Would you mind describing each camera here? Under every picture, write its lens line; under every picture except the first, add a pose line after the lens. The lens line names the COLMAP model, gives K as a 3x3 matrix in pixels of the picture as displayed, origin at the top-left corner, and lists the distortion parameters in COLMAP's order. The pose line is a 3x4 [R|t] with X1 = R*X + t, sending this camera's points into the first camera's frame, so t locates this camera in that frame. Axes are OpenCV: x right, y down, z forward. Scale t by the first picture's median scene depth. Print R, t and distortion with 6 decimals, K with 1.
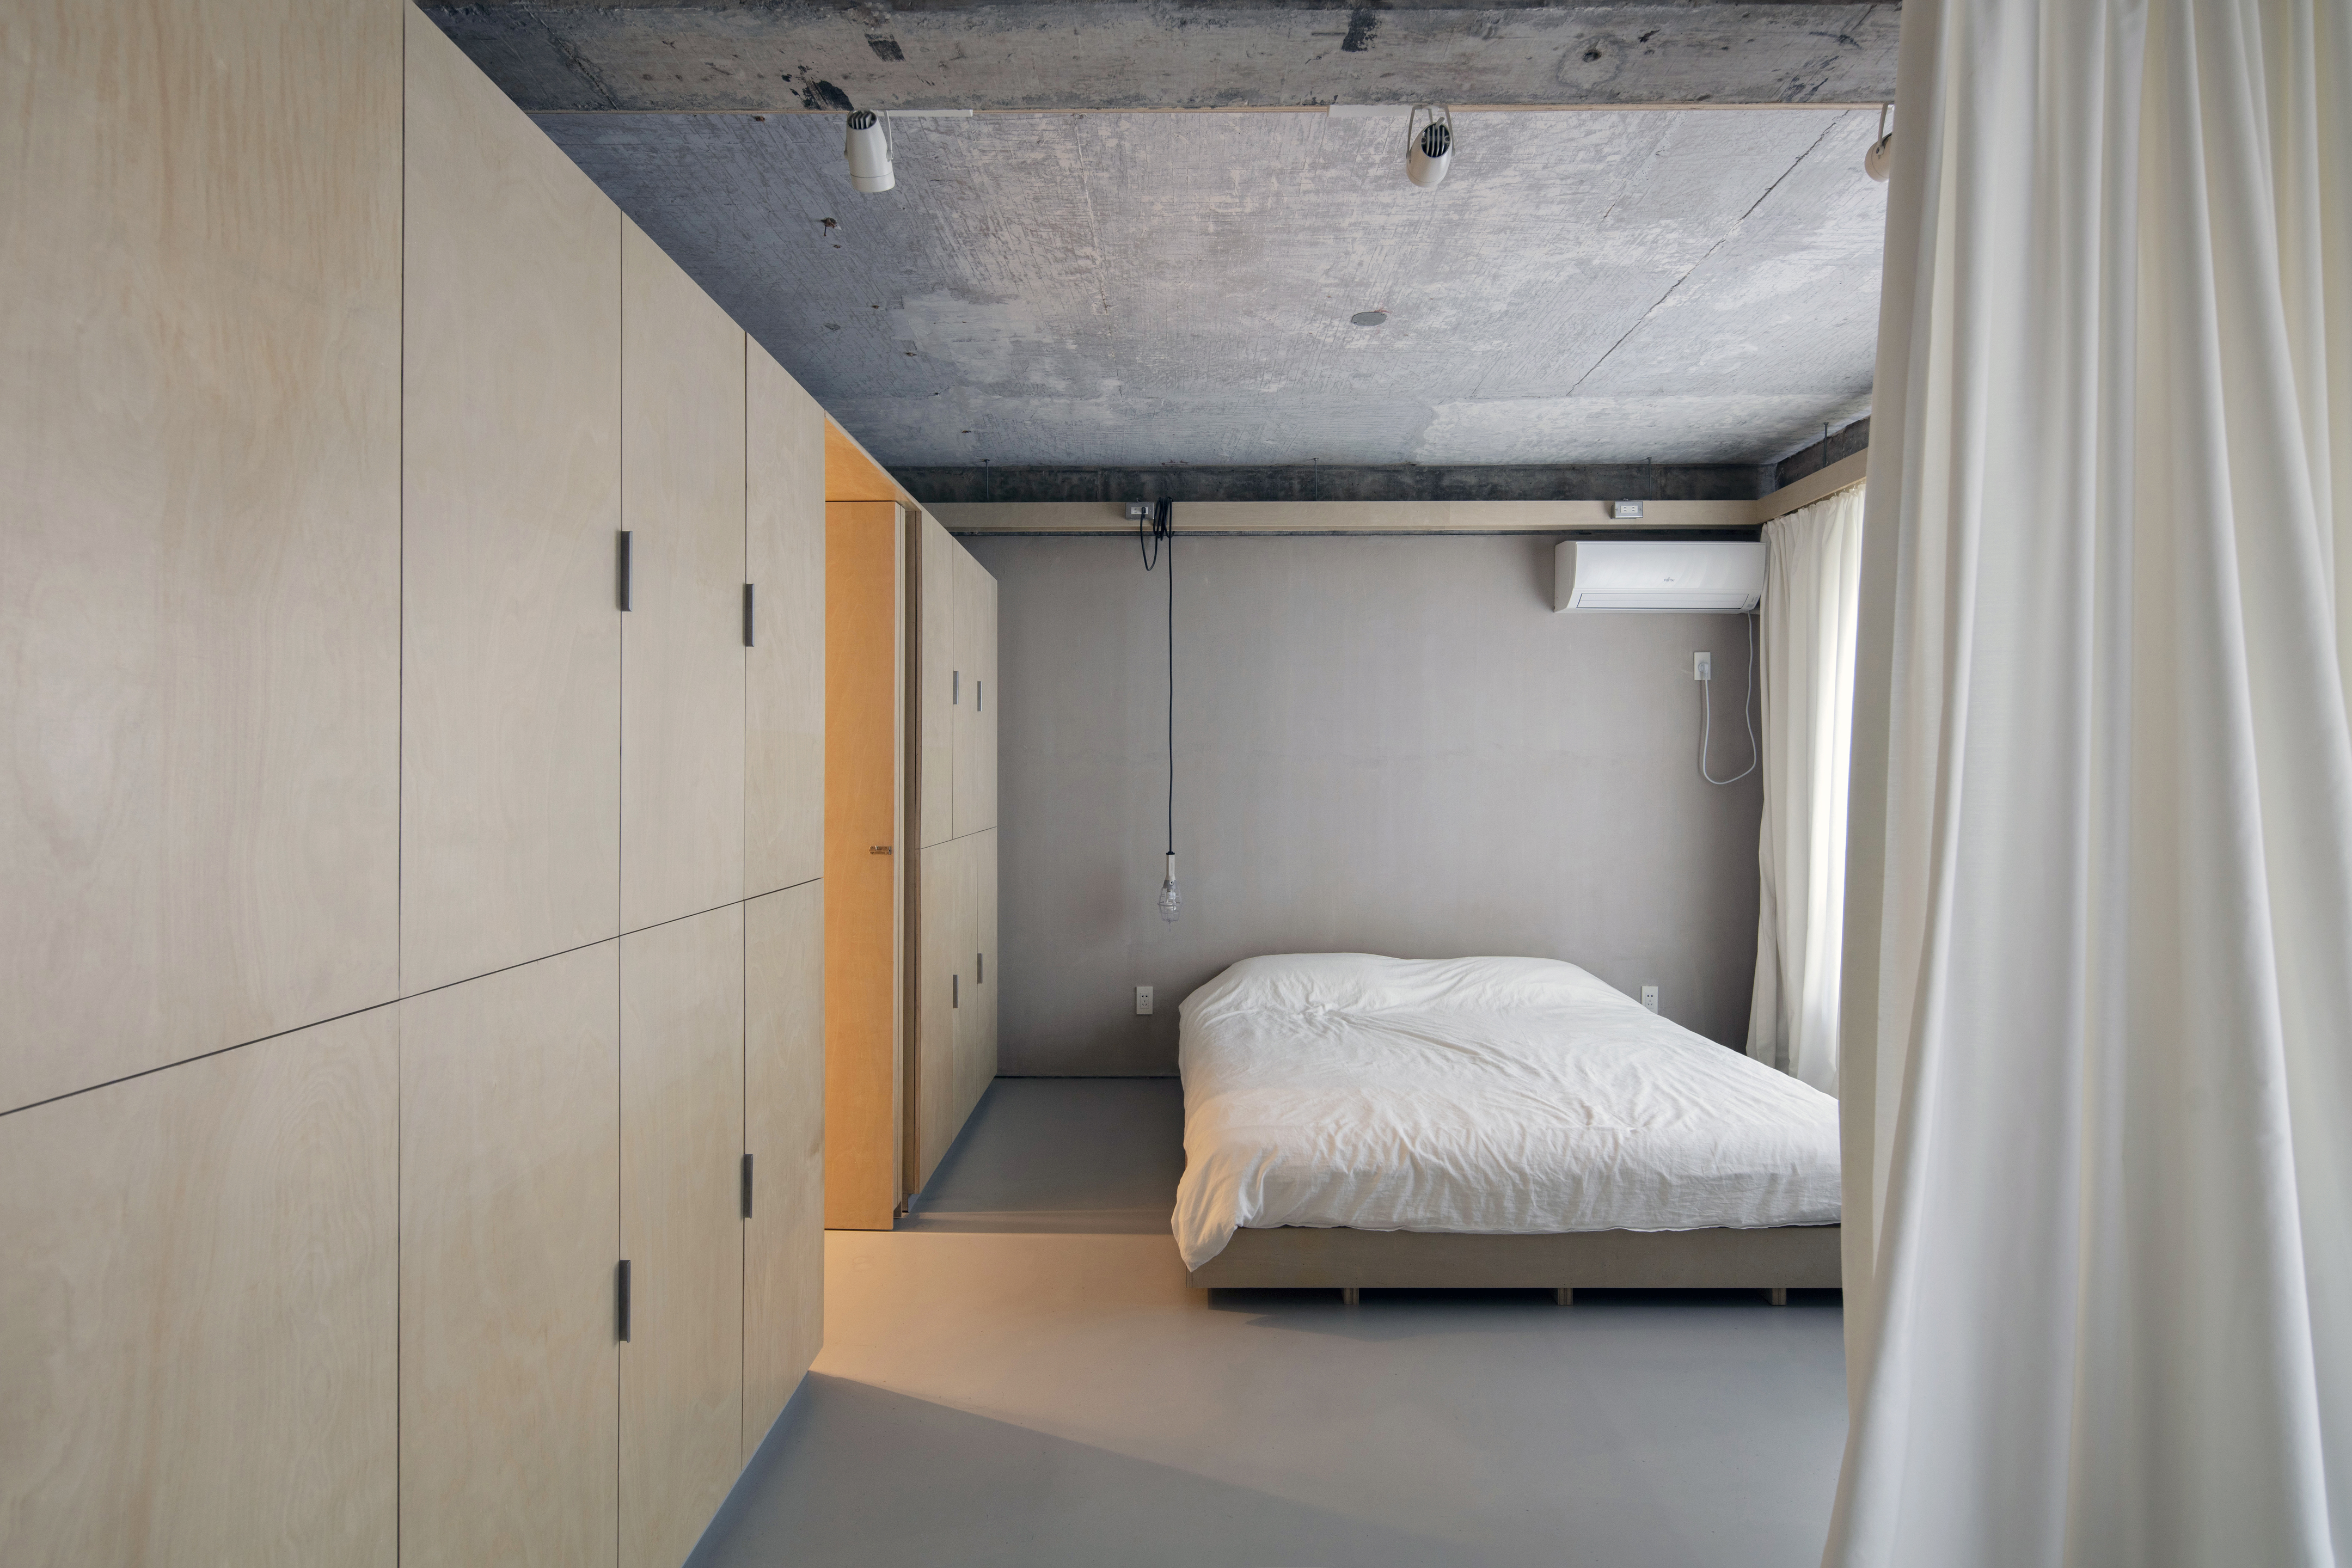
lens RADIAL K [[1138.1, 0, 1176.0], [0, 1138.1, 784.0], [0, 0, 1]] dist [0.003101, -0.009540]
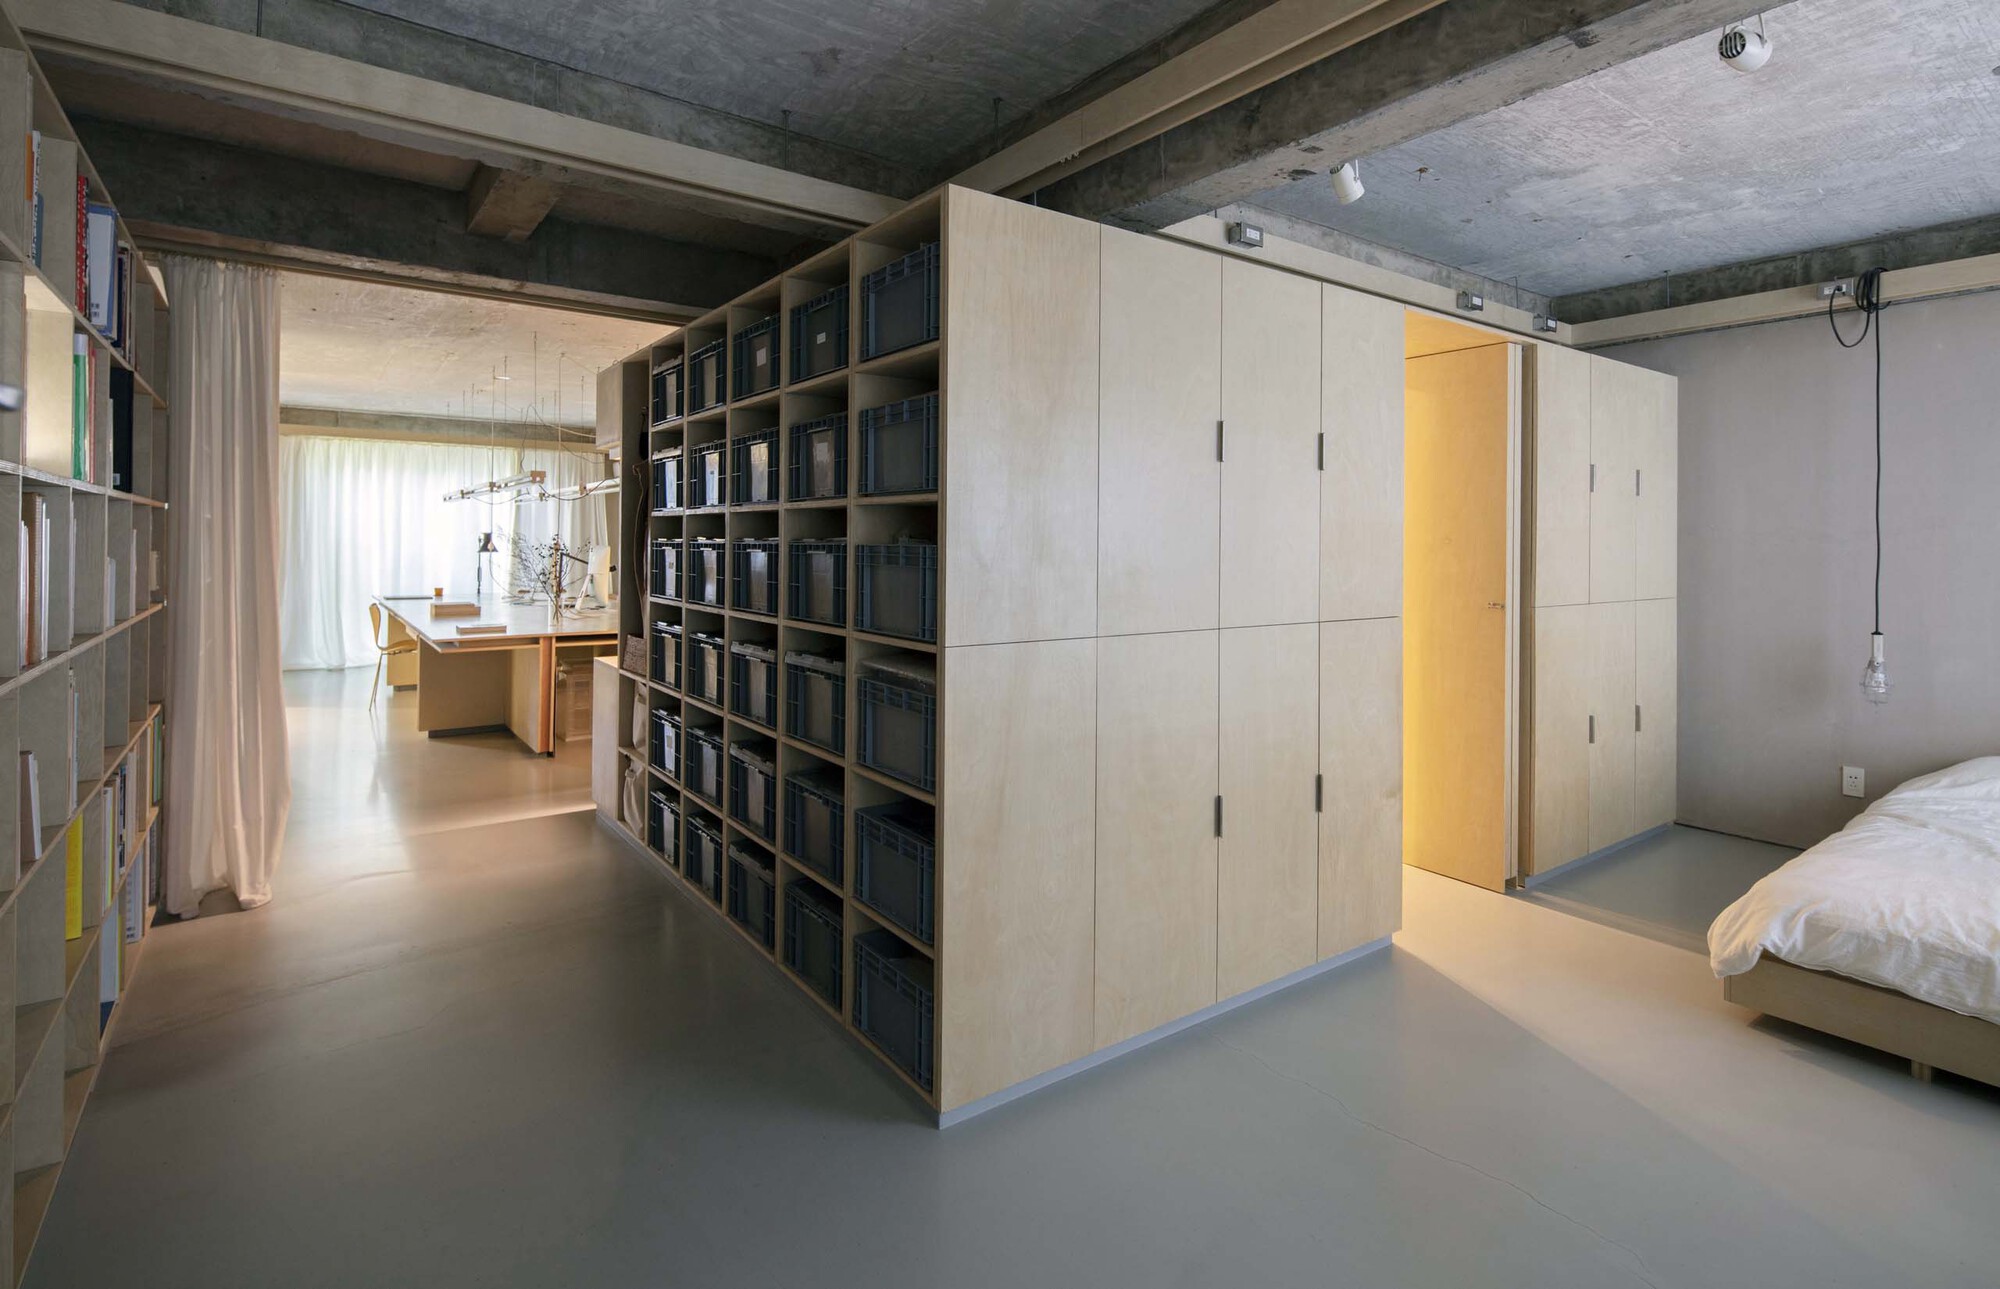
lens RADIAL K [[970.4, 0, 999.2], [0, 970.4, 601.7], [0, 0, 1]] dist [-0.000250, -0.000134]
pose [[0.596643, 0.050196, -0.800936, 0.280087], [-0.015342, 0.998573, 0.051153, 0.003396], [0.802360, -0.018232, 0.596561, -0.133820]]
